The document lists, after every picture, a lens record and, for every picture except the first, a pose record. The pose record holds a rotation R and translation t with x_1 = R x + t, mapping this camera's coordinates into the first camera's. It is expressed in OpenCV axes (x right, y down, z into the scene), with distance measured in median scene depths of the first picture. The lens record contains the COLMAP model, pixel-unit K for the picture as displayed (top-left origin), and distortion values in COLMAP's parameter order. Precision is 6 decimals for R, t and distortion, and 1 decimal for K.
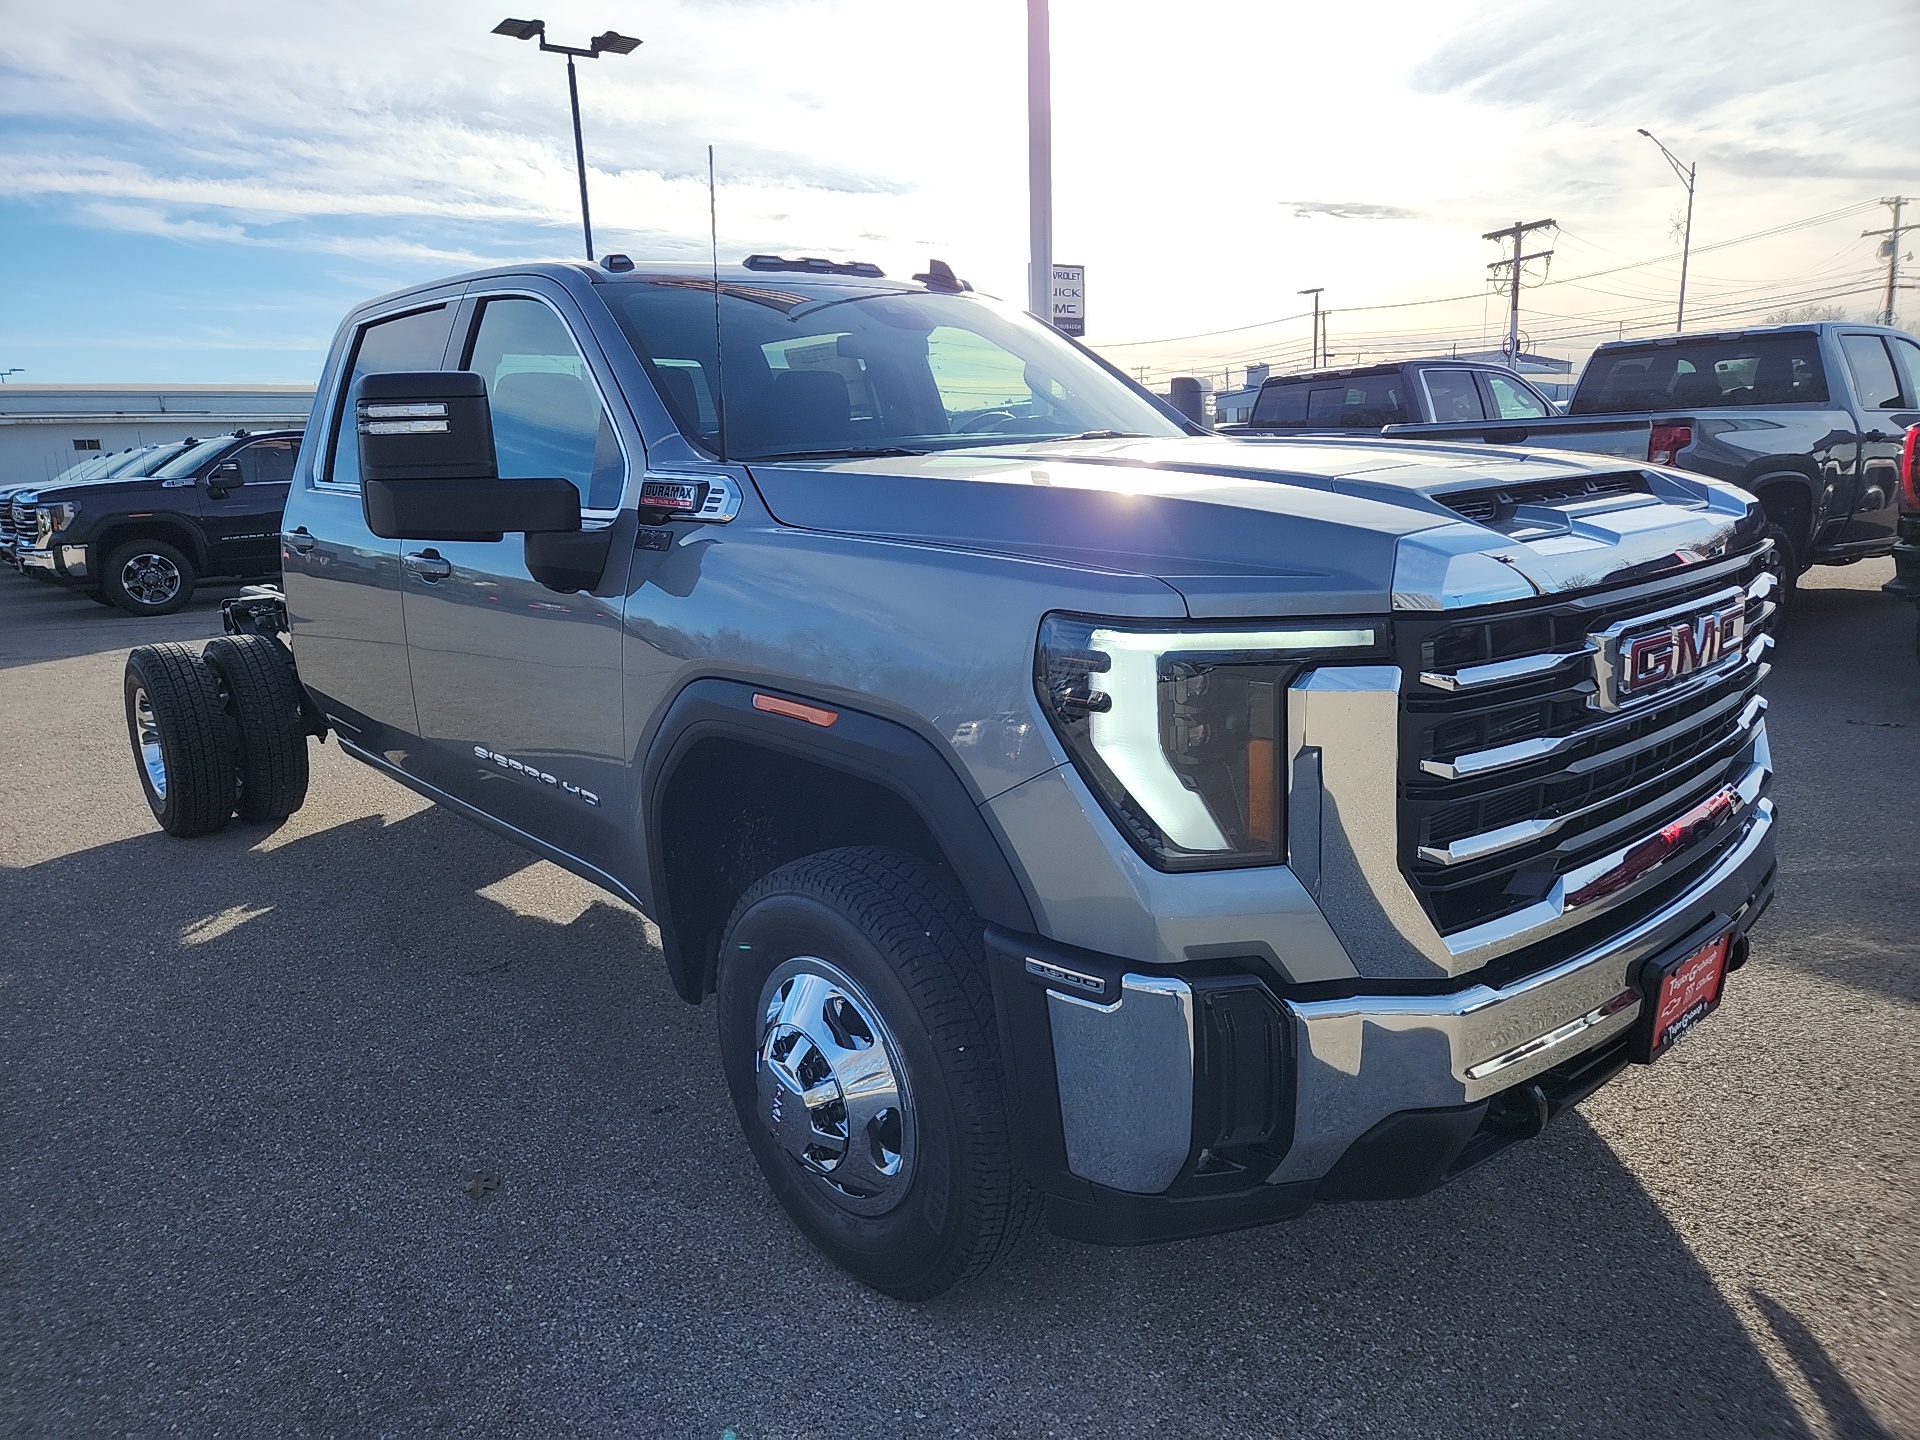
lens RADIAL K [[1319.1, 0, 942.1], [0, 1319.1, 743.7], [0, 0, 1]] dist [0.091573, -0.081292]
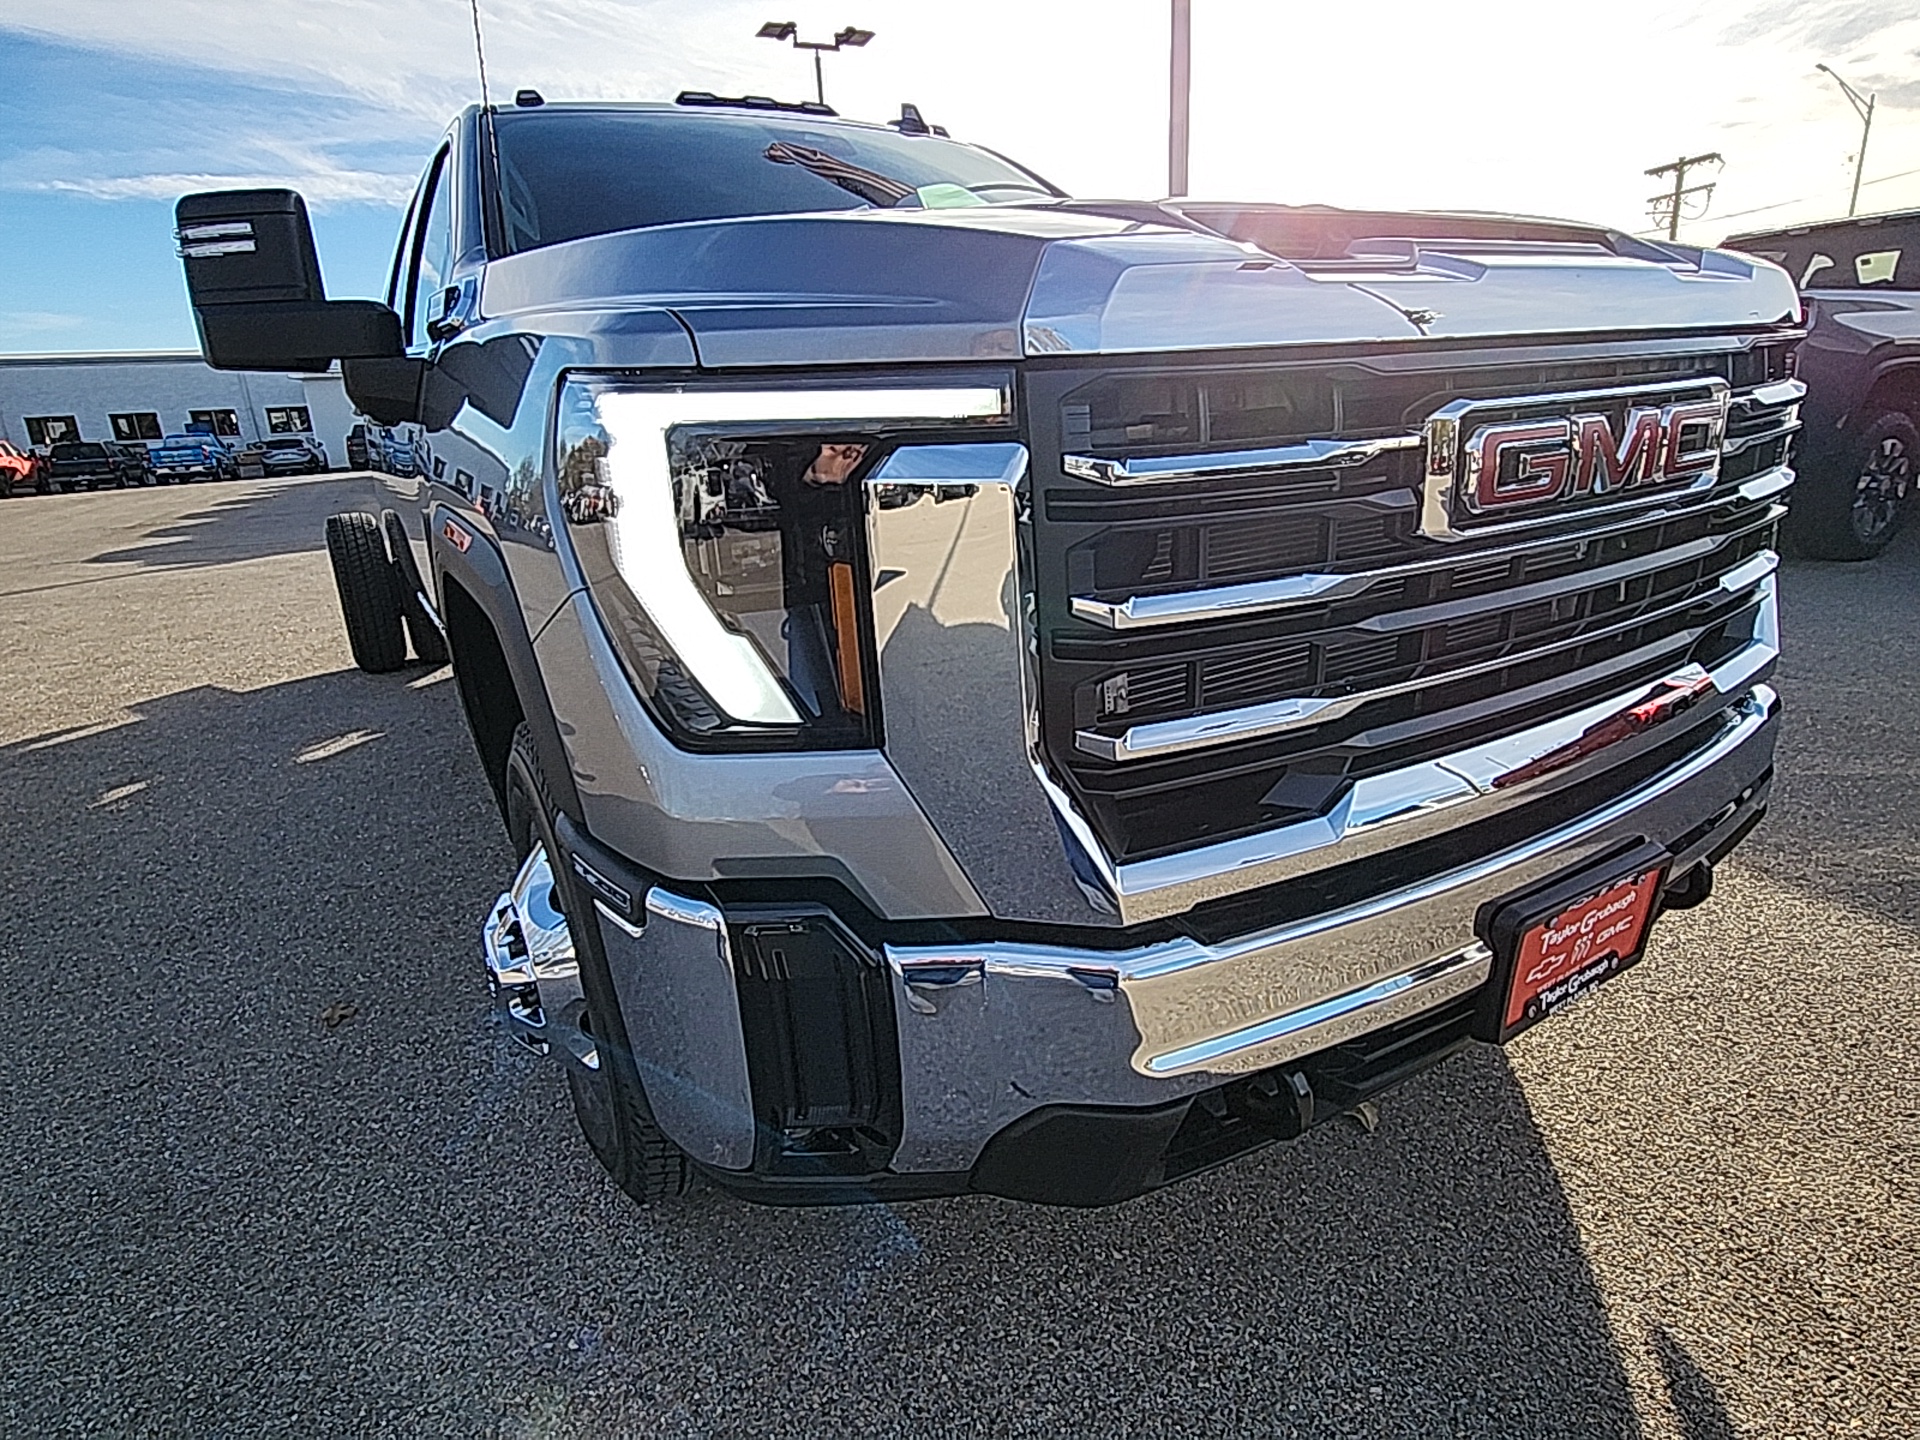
lens RADIAL K [[1023.5, 0, 942.6], [0, 1023.5, 714.8], [0, 0, 1]] dist [0.025821, -0.014055]
pose [[0.980141, 0.045932, -0.192906, 0.173308], [-0.029000, 0.995547, 0.089698, 0.011284], [0.196167, -0.082323, 0.977109, 0.218232]]
